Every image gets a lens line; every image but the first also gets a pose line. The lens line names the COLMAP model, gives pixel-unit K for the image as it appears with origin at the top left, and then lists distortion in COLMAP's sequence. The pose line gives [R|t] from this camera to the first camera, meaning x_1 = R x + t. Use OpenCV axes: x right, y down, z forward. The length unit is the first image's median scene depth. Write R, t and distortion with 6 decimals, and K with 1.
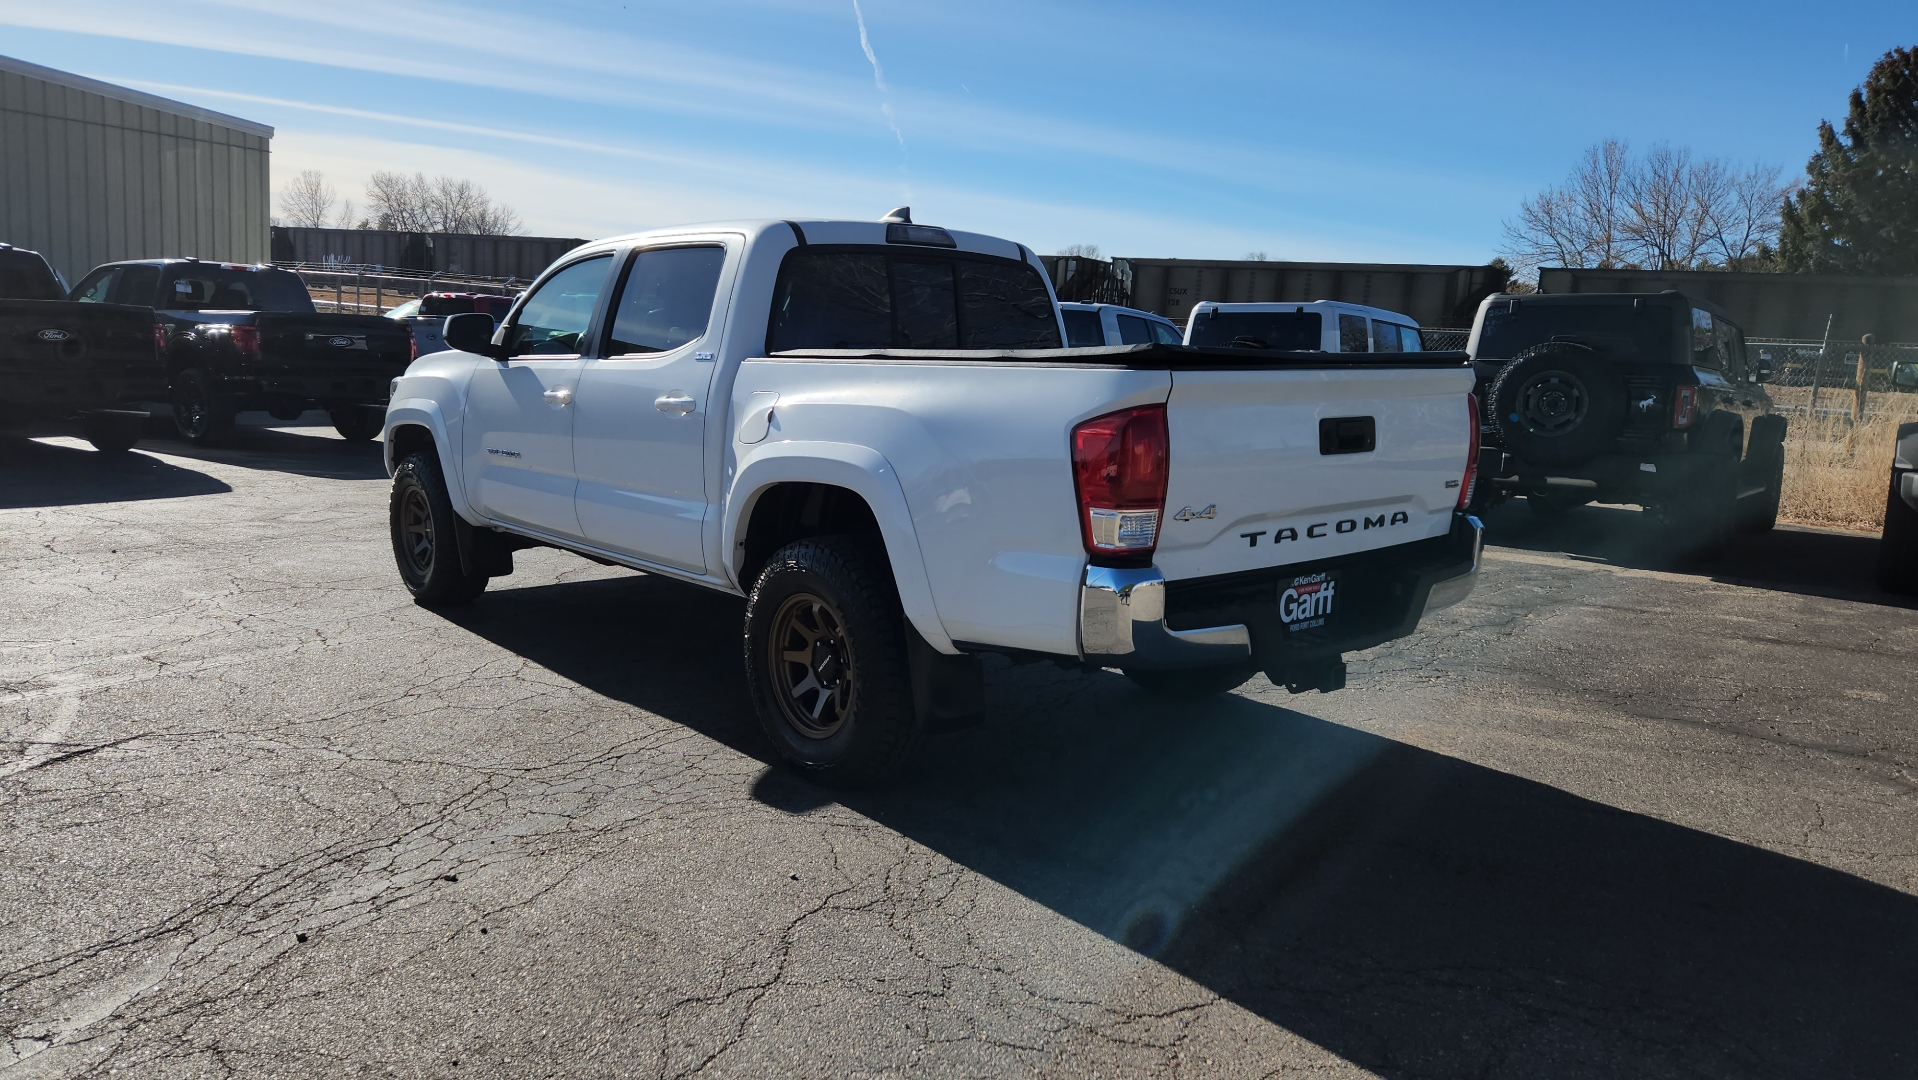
lens RADIAL K [[1280.3, 0, 918.0], [0, 1280.3, 546.8], [0, 0, 1]] dist [0.071335, -0.055449]
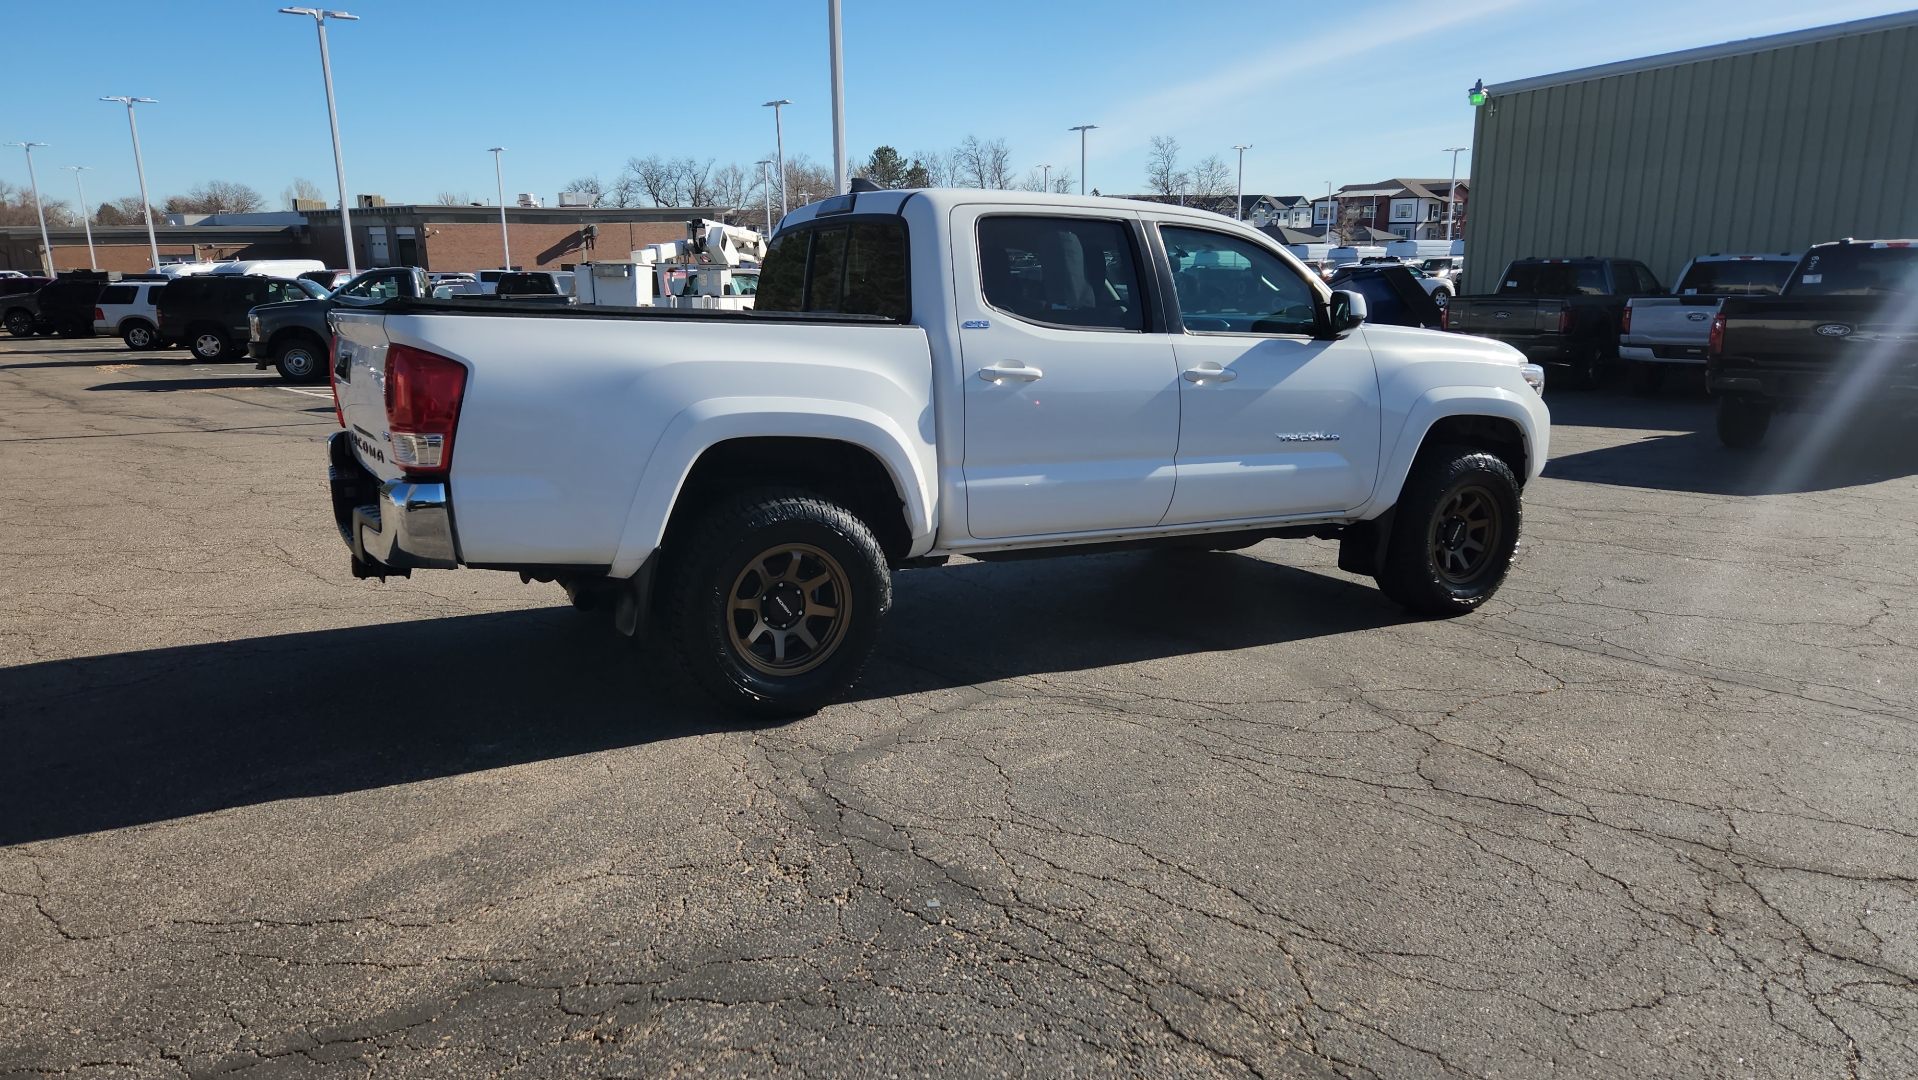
lens RADIAL K [[1280.3, 0, 928.6], [0, 1280.3, 555.2], [0, 0, 1]] dist [0.071335, -0.055449]
pose [[-0.181059, 0.163062, -0.969860, 1.021629], [-0.171127, 0.965892, 0.194341, -0.174273], [0.968470, 0.201156, -0.146979, 1.229997]]
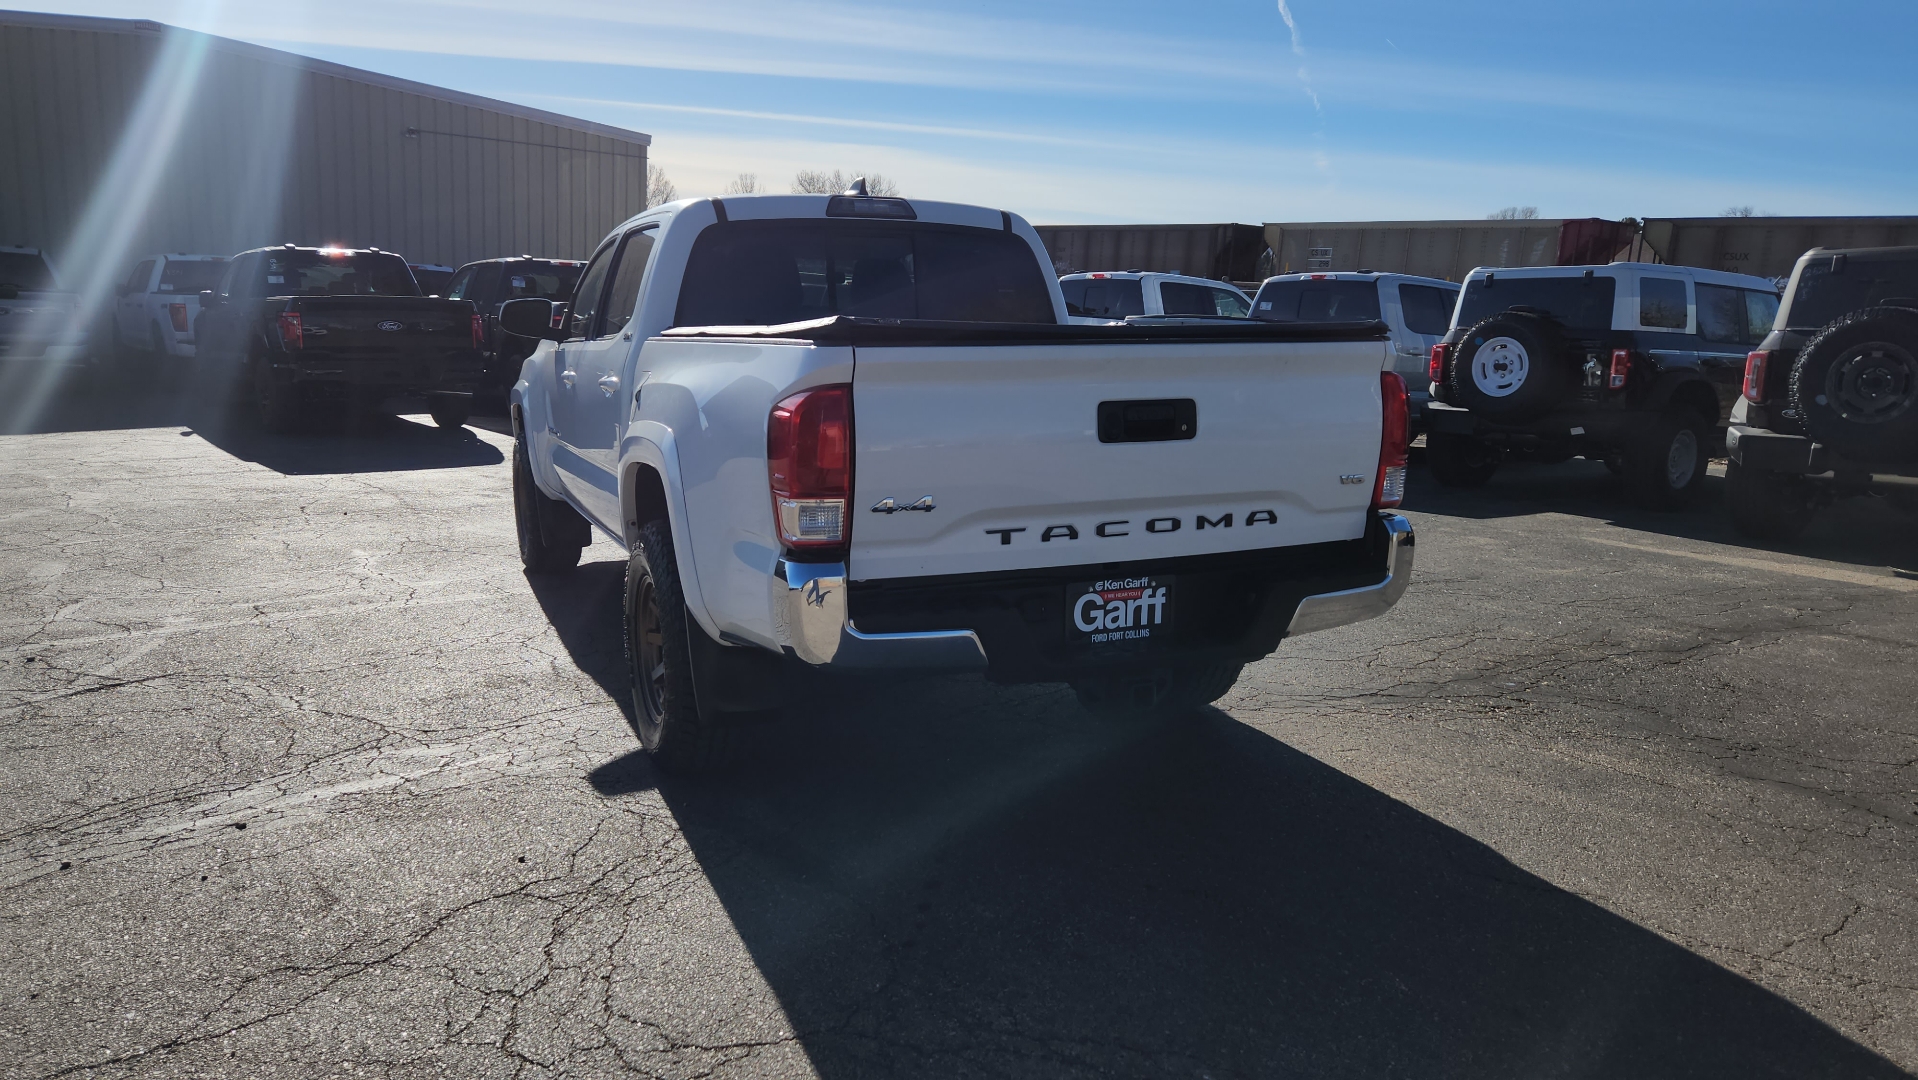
lens RADIAL K [[1280.3, 0, 922.0], [0, 1280.3, 550.1], [0, 0, 1]] dist [0.071335, -0.055449]
pose [[0.955141, 0.037623, -0.293751, 0.313040], [-0.032724, 0.999232, 0.021576, -0.008995], [0.294337, -0.010996, 0.955639, 0.089857]]
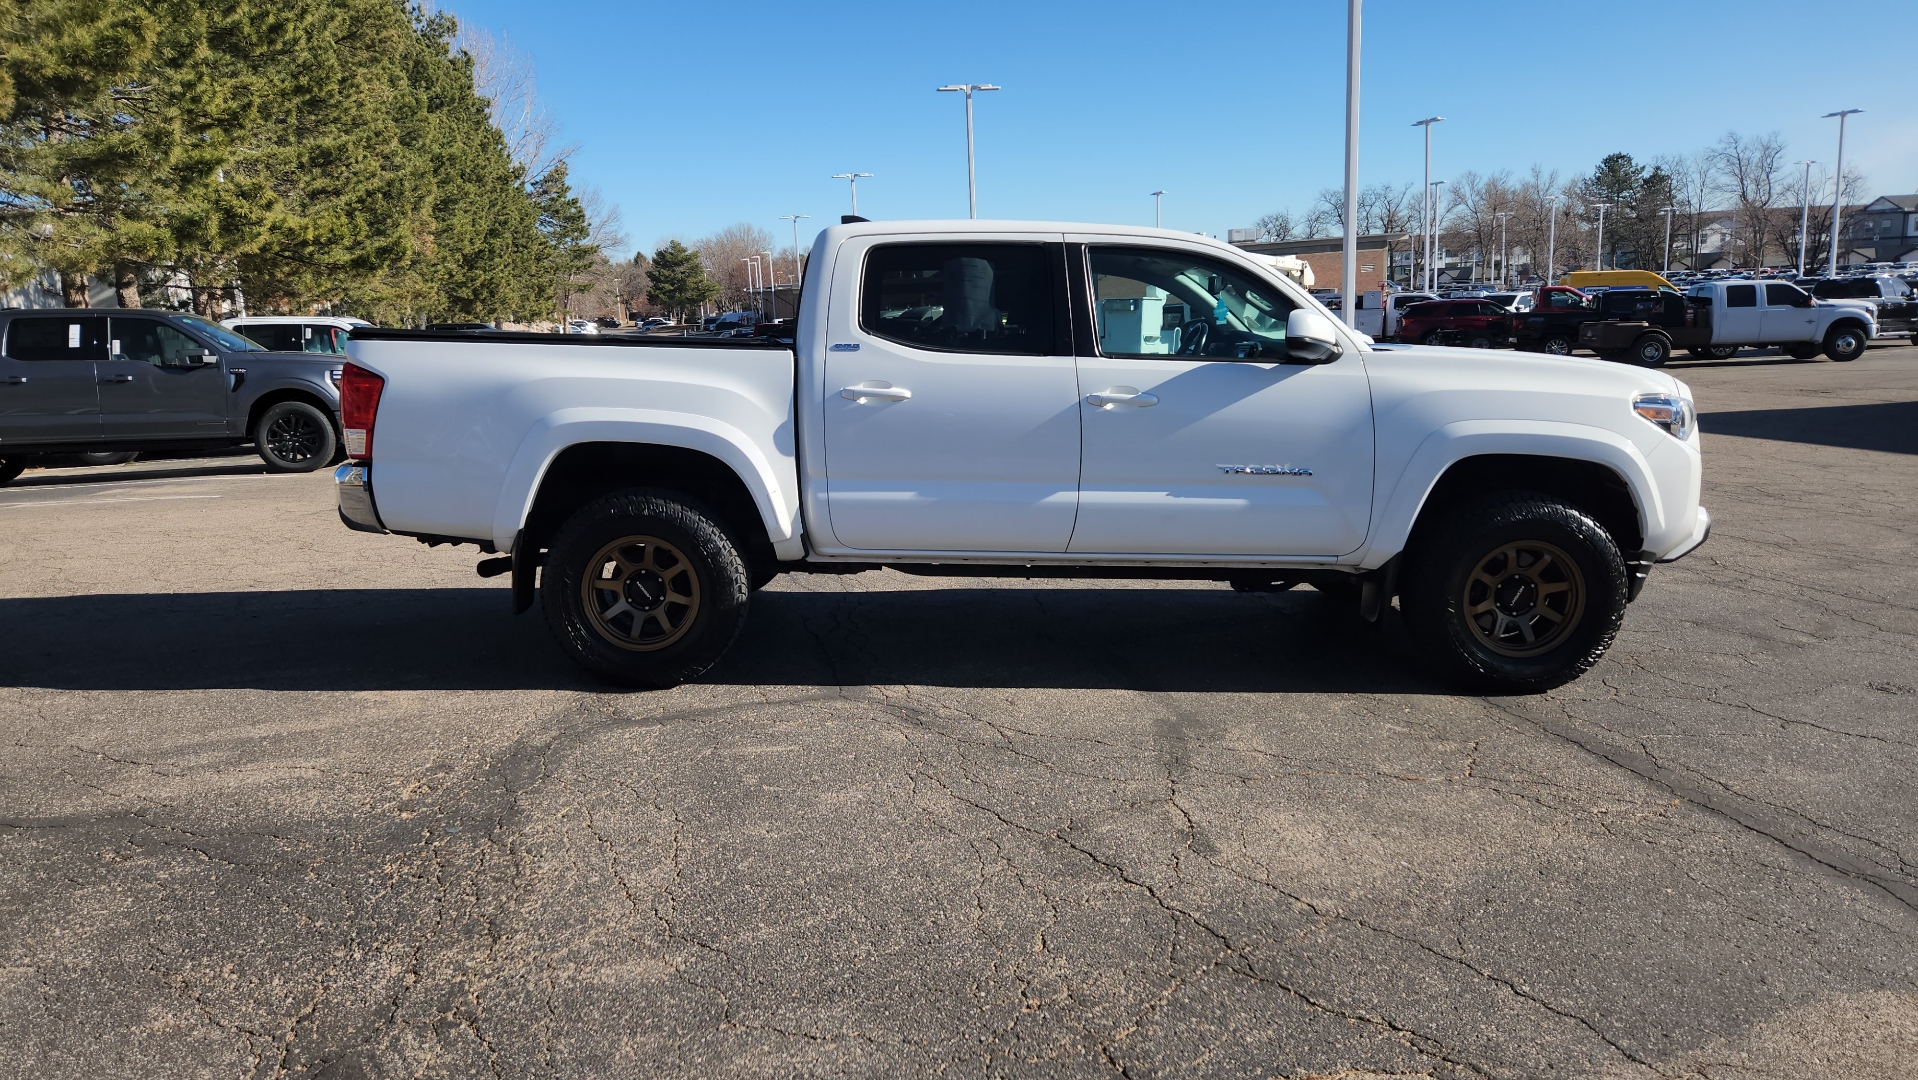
lens RADIAL K [[1283.2, 0, 923.9], [0, 1283.2, 544.3], [0, 0, 1]] dist [0.069480, -0.051456]
pose [[-0.648244, 0.099279, -0.754933, 0.819863], [-0.136700, 0.960181, 0.243652, -0.262979], [0.749061, 0.261145, -0.608860, 1.770184]]
